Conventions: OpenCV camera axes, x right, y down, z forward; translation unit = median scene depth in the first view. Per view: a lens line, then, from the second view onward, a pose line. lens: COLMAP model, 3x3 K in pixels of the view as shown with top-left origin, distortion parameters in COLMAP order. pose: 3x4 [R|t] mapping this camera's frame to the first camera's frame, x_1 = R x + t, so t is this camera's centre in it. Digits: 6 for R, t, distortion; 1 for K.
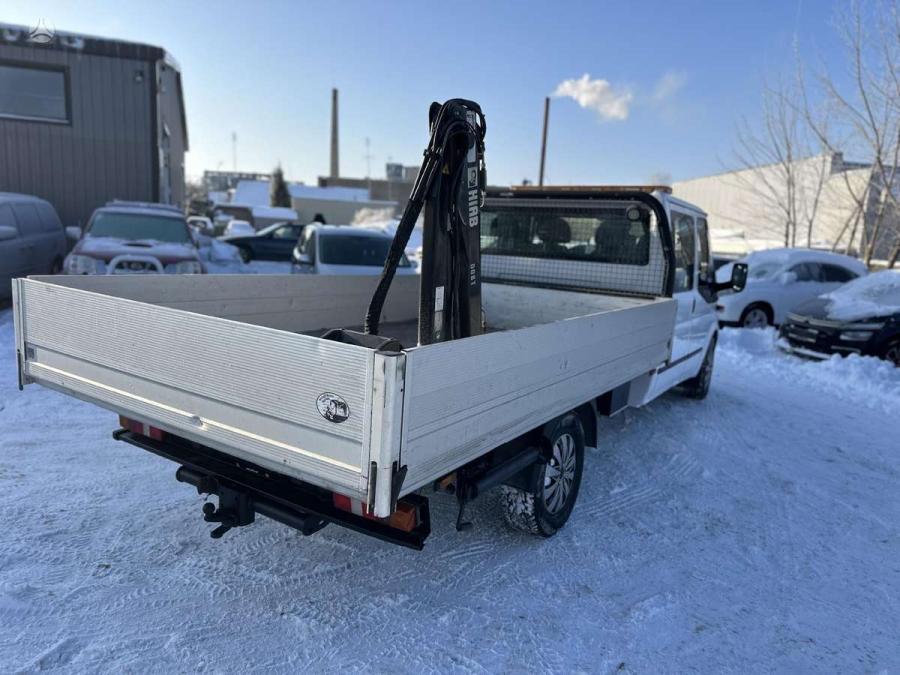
lens RADIAL K [[631.9, 0, 452.6], [0, 631.9, 336.5], [0, 0, 1]] dist [0.043528, -0.052462]
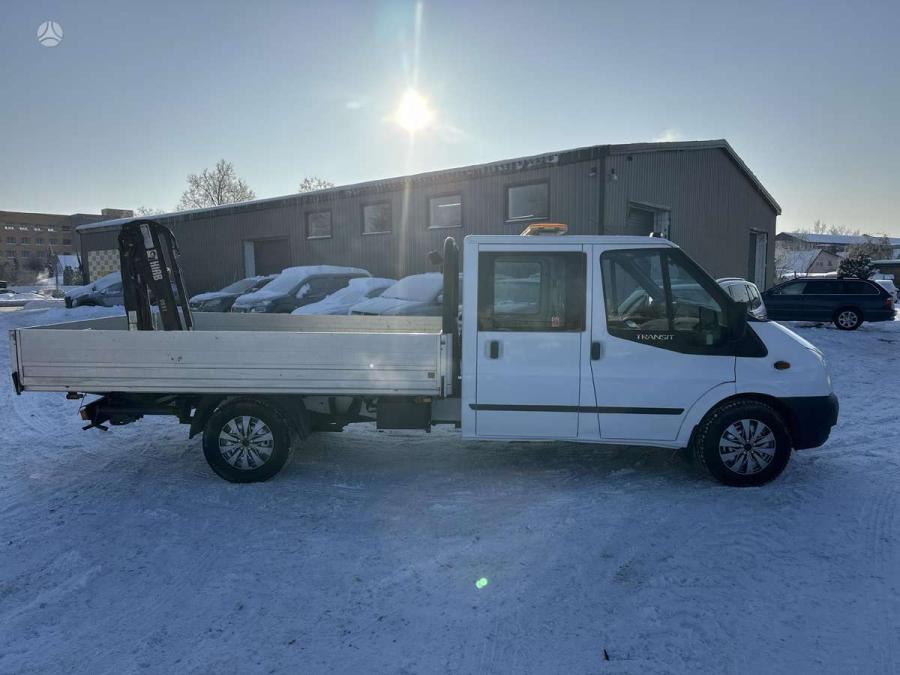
lens RADIAL K [[625.6, 0, 445.3], [0, 625.6, 340.9], [0, 0, 1]] dist [0.096113, -0.119493]
pose [[0.486026, 0.017912, -0.873761, 0.476718], [-0.103991, 0.993872, -0.037470, -0.002502], [0.867735, 0.109075, 0.484910, 0.190133]]
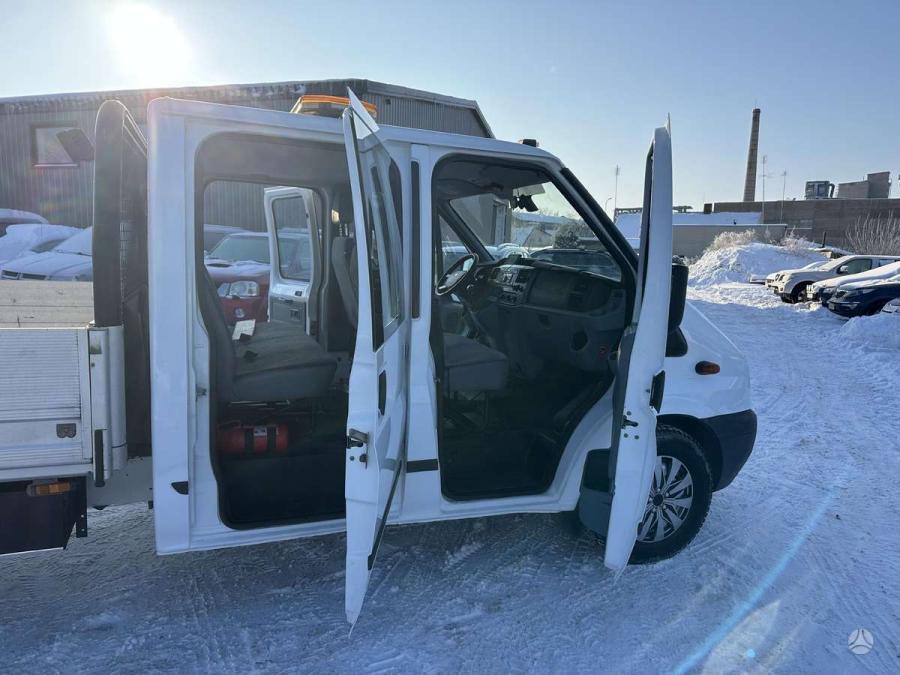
lens RADIAL K [[625.6, 0, 445.3], [0, 625.6, 340.9], [0, 0, 1]] dist [0.096113, -0.119493]
pose [[0.792635, 0.048608, -0.607756, 0.297357], [-0.078376, 0.996670, -0.022505, -0.021770], [0.604638, 0.065472, 0.793805, 0.307098]]
